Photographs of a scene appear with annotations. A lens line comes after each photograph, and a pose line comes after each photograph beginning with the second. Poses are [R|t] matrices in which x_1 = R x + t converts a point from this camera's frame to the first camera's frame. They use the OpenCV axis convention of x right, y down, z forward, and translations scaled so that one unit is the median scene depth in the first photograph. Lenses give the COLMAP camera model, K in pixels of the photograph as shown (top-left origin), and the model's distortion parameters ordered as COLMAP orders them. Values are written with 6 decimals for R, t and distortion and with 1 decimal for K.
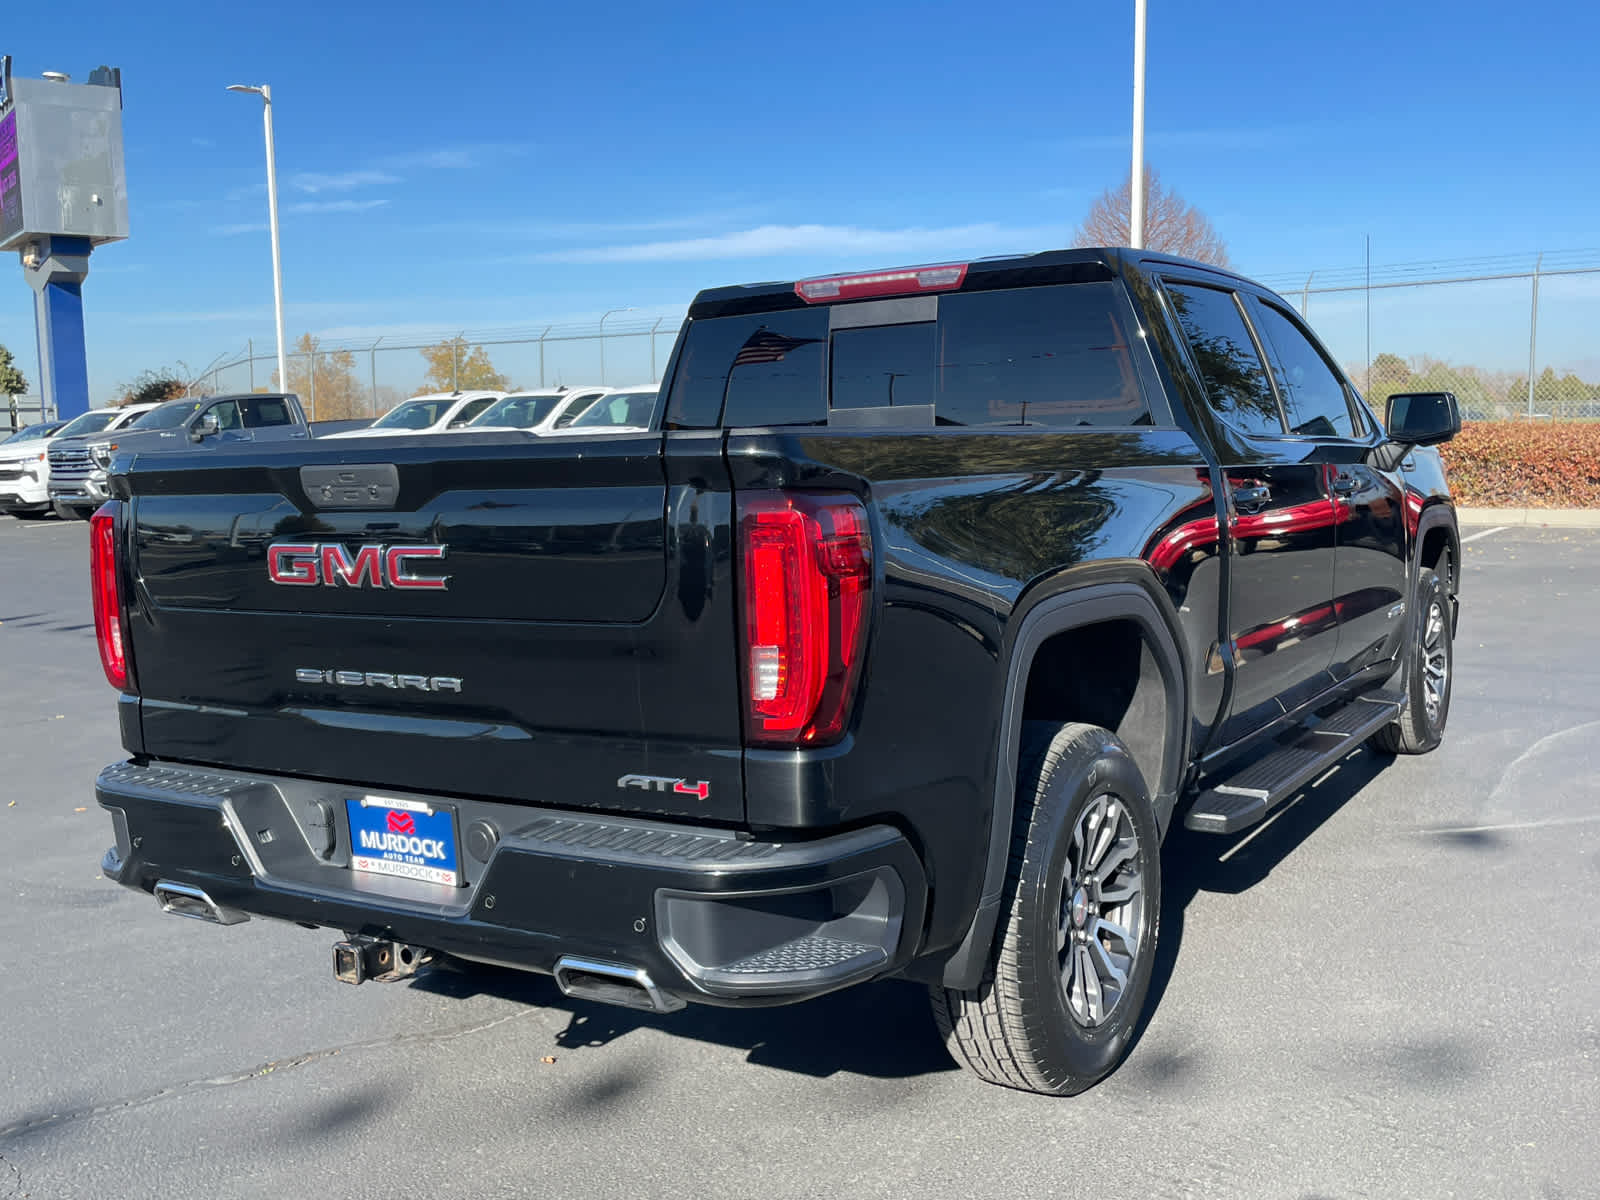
lens RADIAL K [[1537.4, 0, 795.0], [0, 1537.4, 592.5], [0, 0, 1]] dist [0.046578, 0.000000]
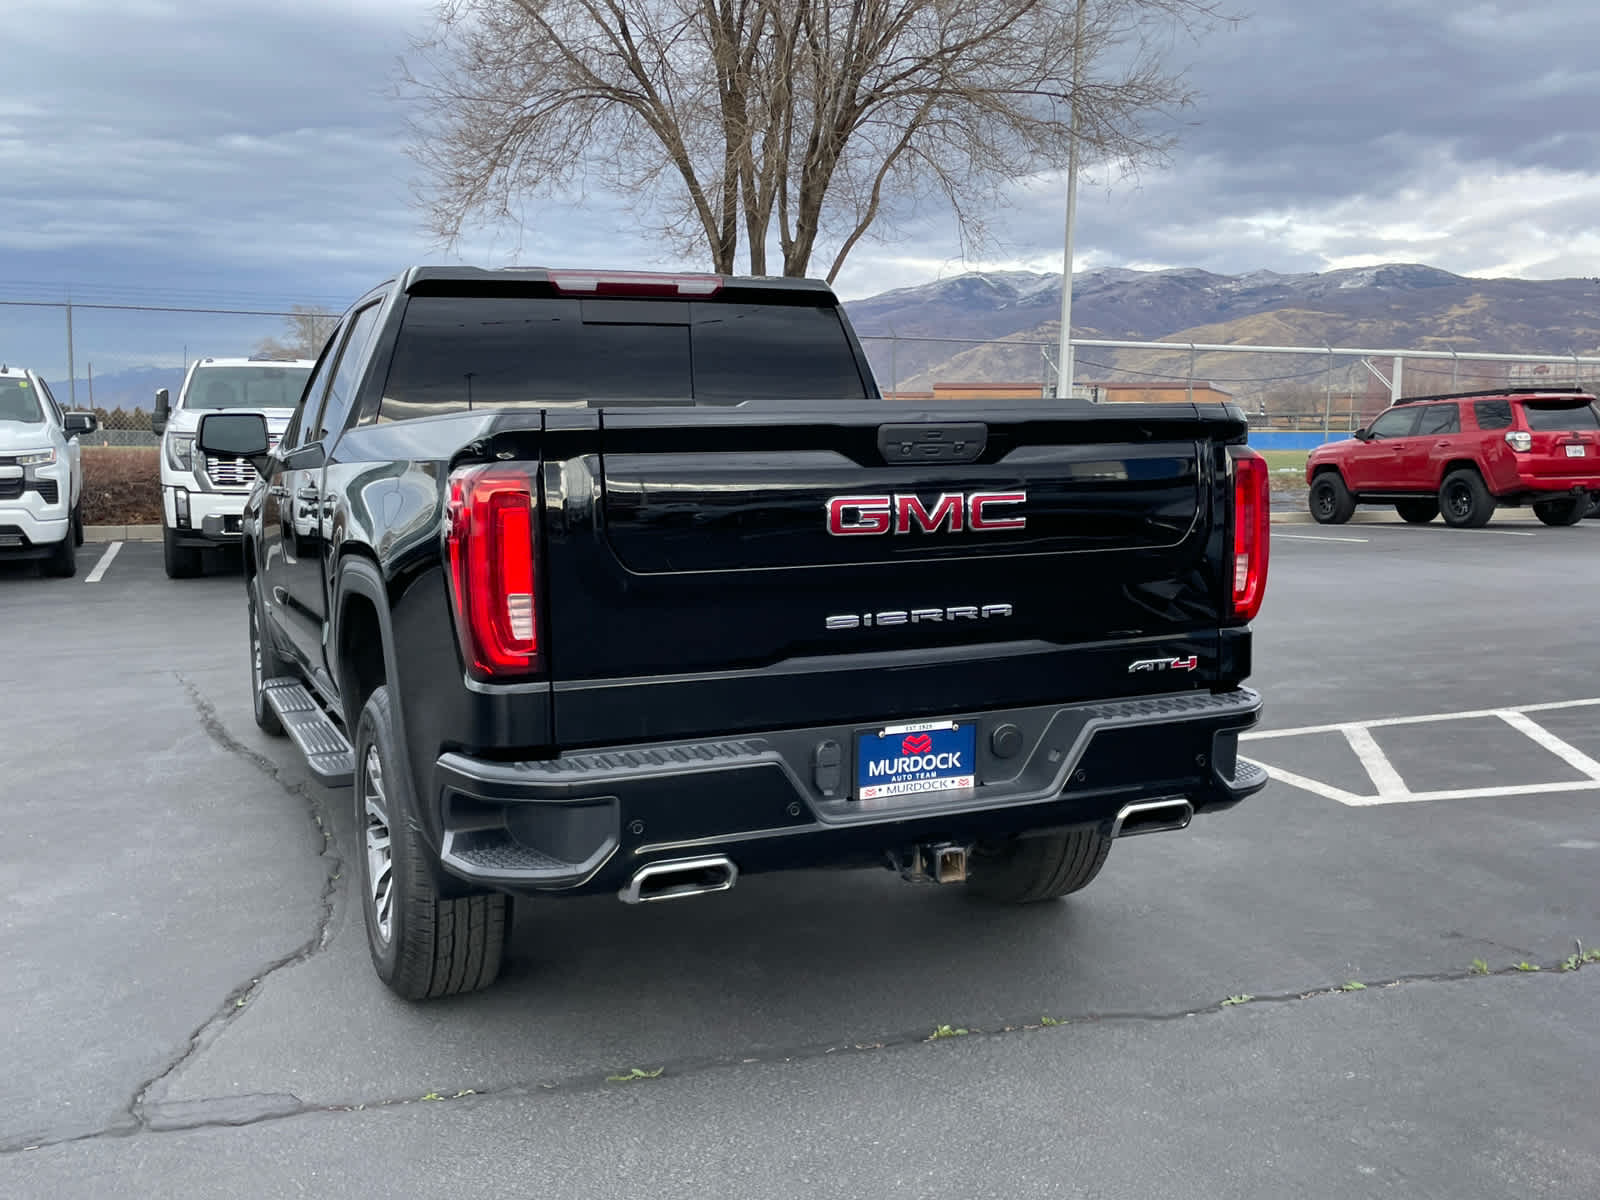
lens RADIAL K [[1565.4, 0, 813.1], [0, 1565.4, 576.9], [0, 0, 1]] dist [0.057181, 0.000000]
pose [[0.558783, -0.046654, 0.828001, -1.092578], [0.071799, 0.997389, 0.007744, 0.011750], [-0.826200, 0.055122, 0.560673, 0.368332]]
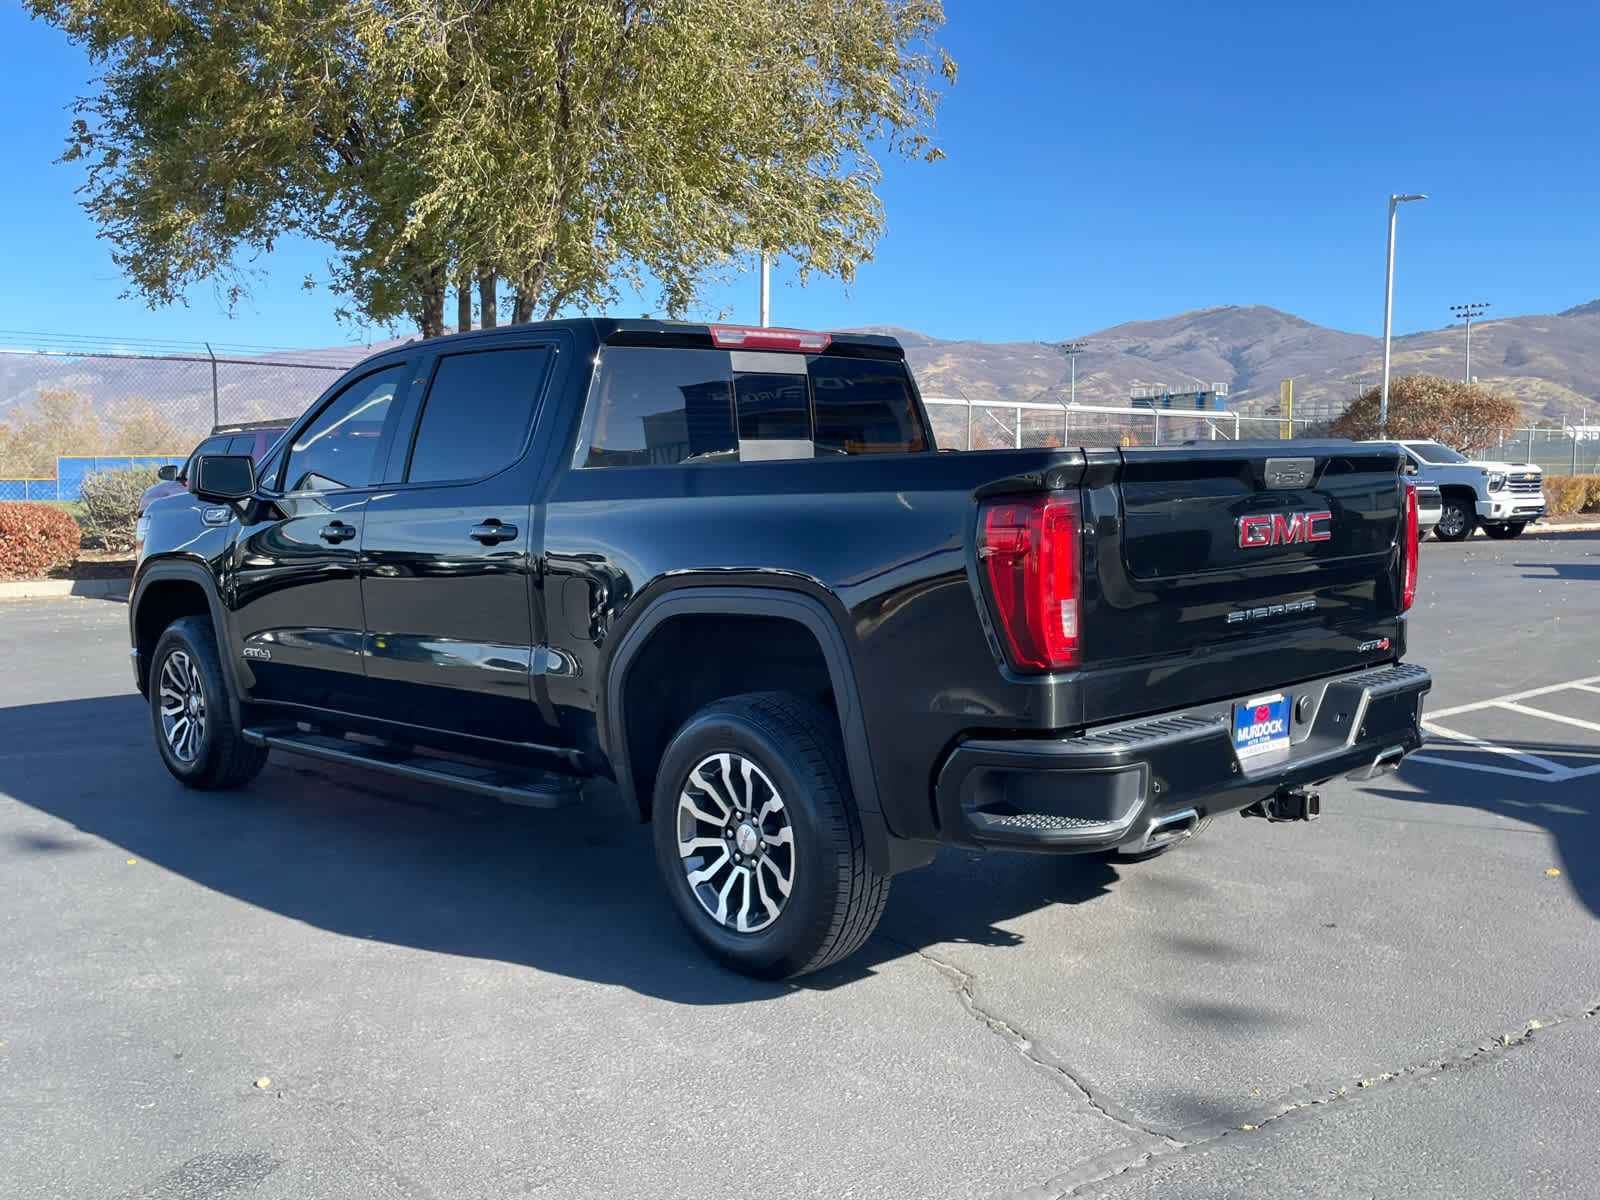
lens RADIAL K [[1565.4, 0, 813.7], [0, 1565.4, 612.4], [0, 0, 1]] dist [0.057181, 0.000000]
pose [[0.235781, -0.056404, 0.970168, -1.535642], [0.107520, 0.993699, 0.031641, -0.028549], [-0.965840, 0.096852, 0.240360, 0.920473]]
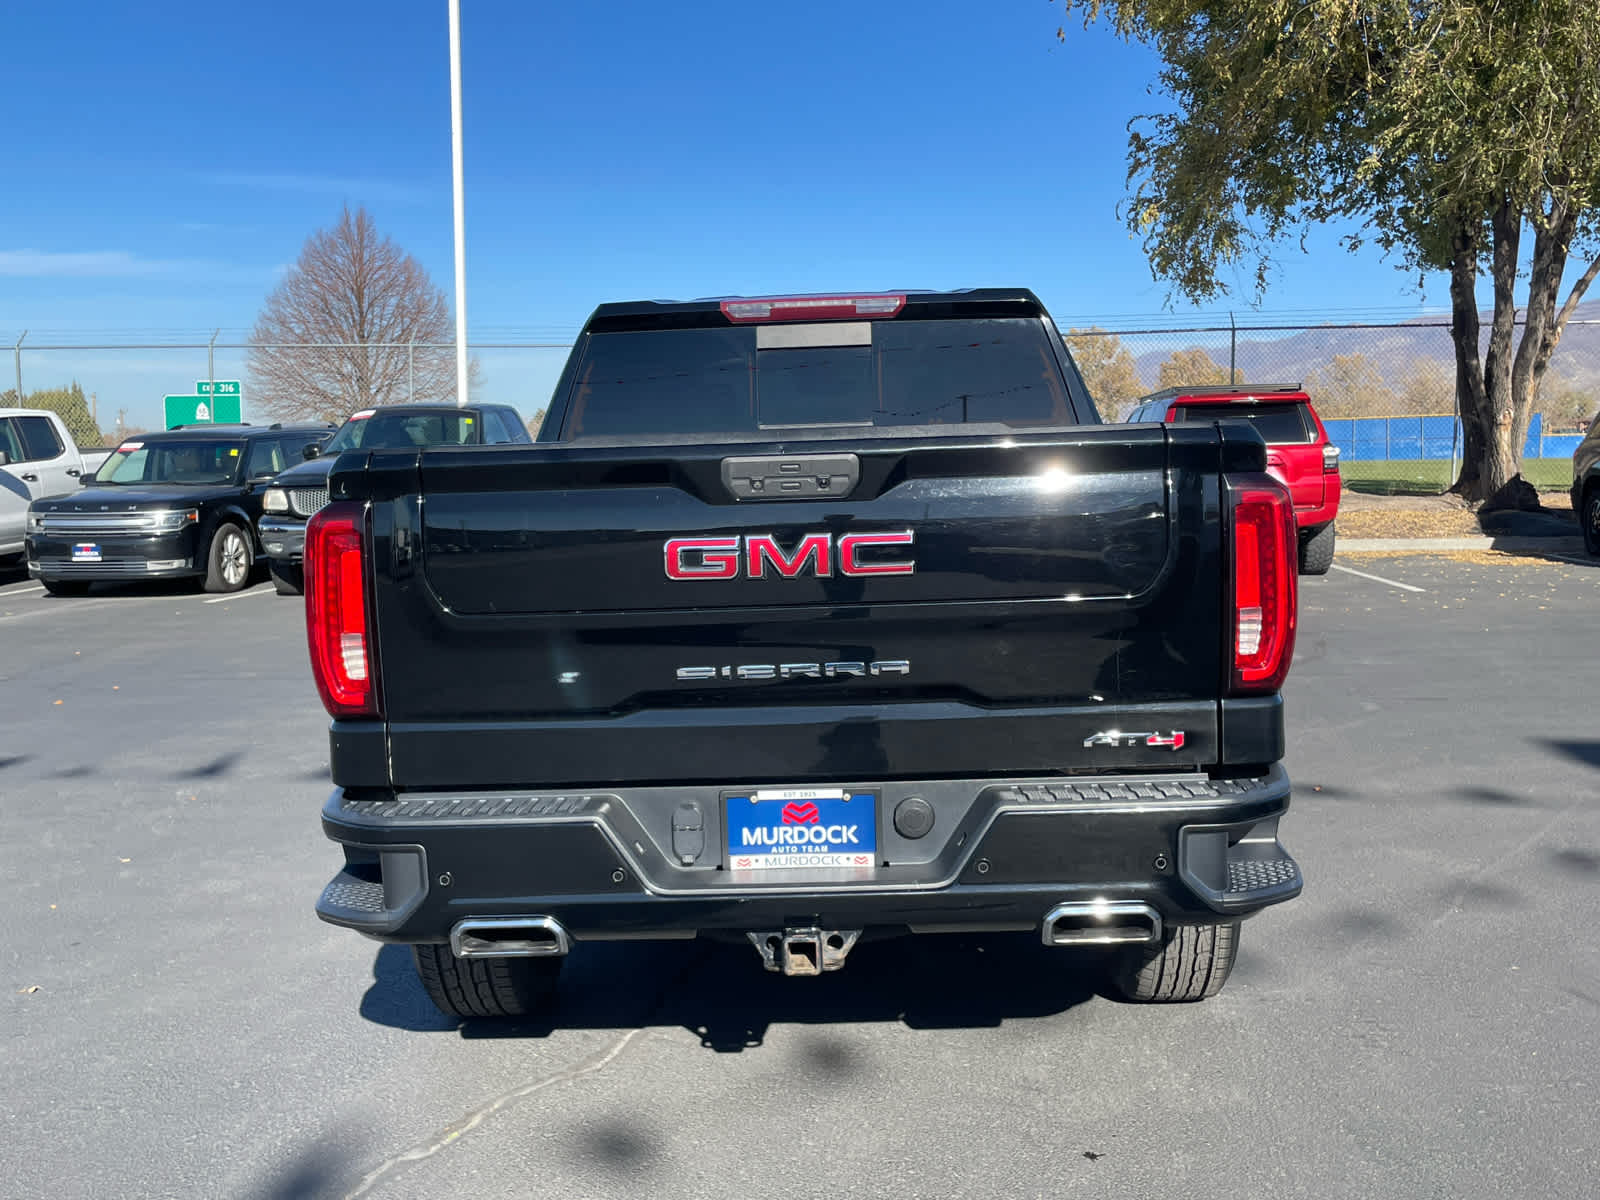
lens RADIAL K [[1565.4, 0, 792.7], [0, 1565.4, 607.0], [0, 0, 1]] dist [0.057181, 0.000000]
pose [[0.867125, -0.035296, 0.496839, -0.673332], [0.047727, 0.998784, -0.012342, 0.024093], [-0.495799, 0.034415, 0.867755, 0.100210]]
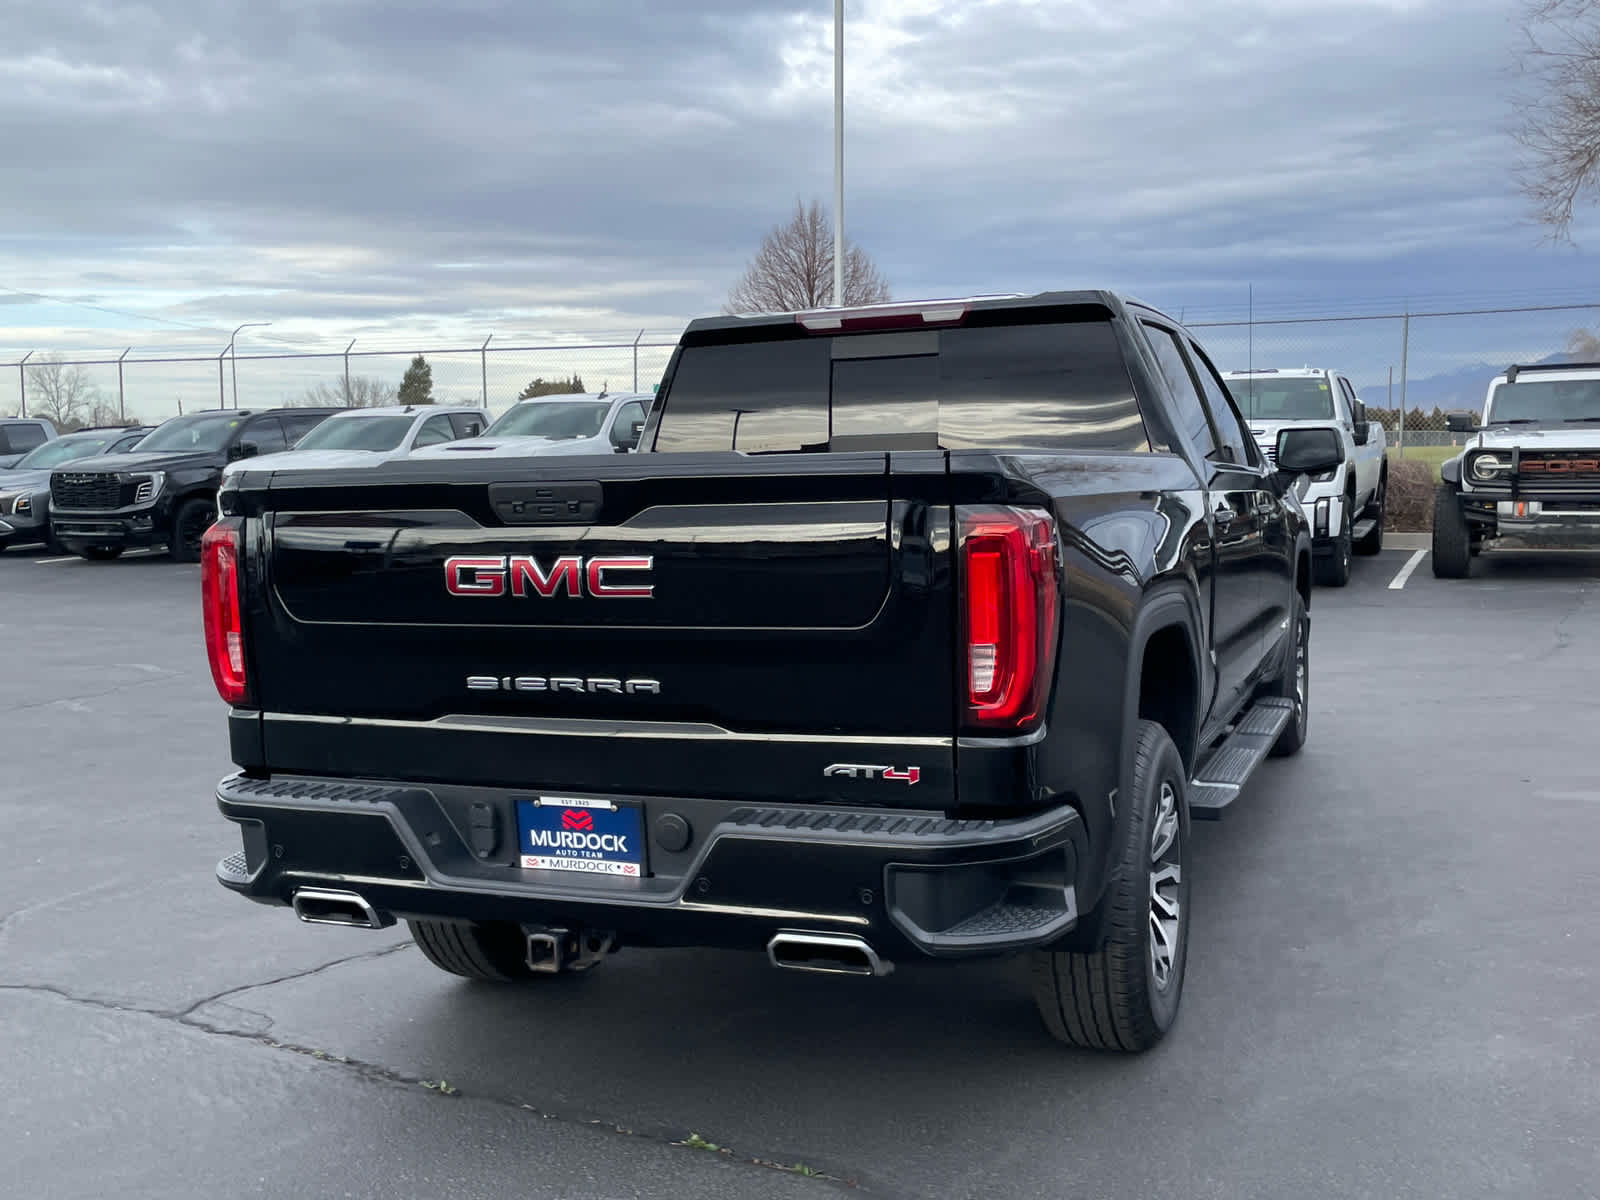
lens RADIAL K [[1565.4, 0, 804.5], [0, 1565.4, 605.1], [0, 0, 1]] dist [0.057181, 0.000000]
pose [[0.983800, -0.008350, 0.179075, -0.259947], [0.010092, 0.999910, -0.008818, 0.011089], [-0.178985, 0.010482, 0.983796, -0.078662]]
